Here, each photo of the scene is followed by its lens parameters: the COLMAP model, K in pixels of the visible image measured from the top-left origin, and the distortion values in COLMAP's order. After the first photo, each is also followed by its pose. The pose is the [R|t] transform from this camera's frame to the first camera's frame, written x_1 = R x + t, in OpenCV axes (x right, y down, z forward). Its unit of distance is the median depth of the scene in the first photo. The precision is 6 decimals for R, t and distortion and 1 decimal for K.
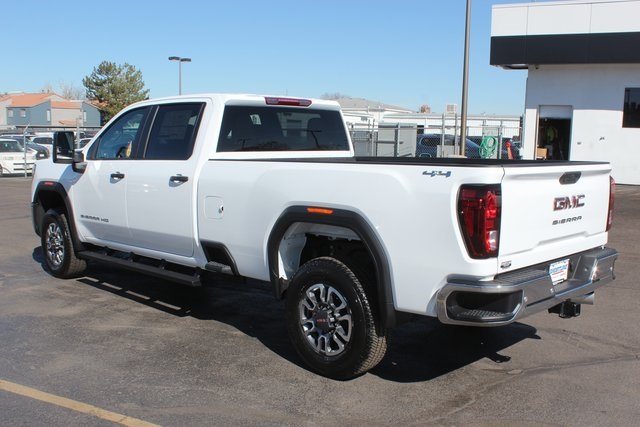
lens RADIAL K [[687.6, 0, 321.1], [0, 687.6, 232.0], [0, 0, 1]] dist [-0.101586, 0.000000]
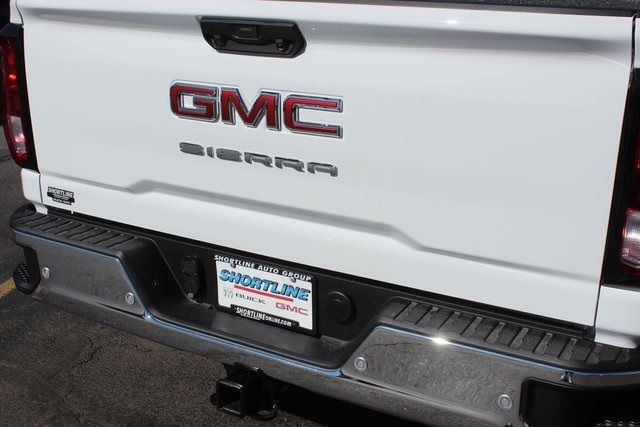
lens RADIAL K [[792.9, 0, 319.3], [0, 792.9, 214.5], [0, 0, 1]] dist [-0.042006, 0.000000]
pose [[0.260237, 0.287109, -0.921870, 0.527294], [-0.151109, 0.955113, 0.254805, -0.070049], [0.953647, 0.072993, 0.291940, 0.625312]]
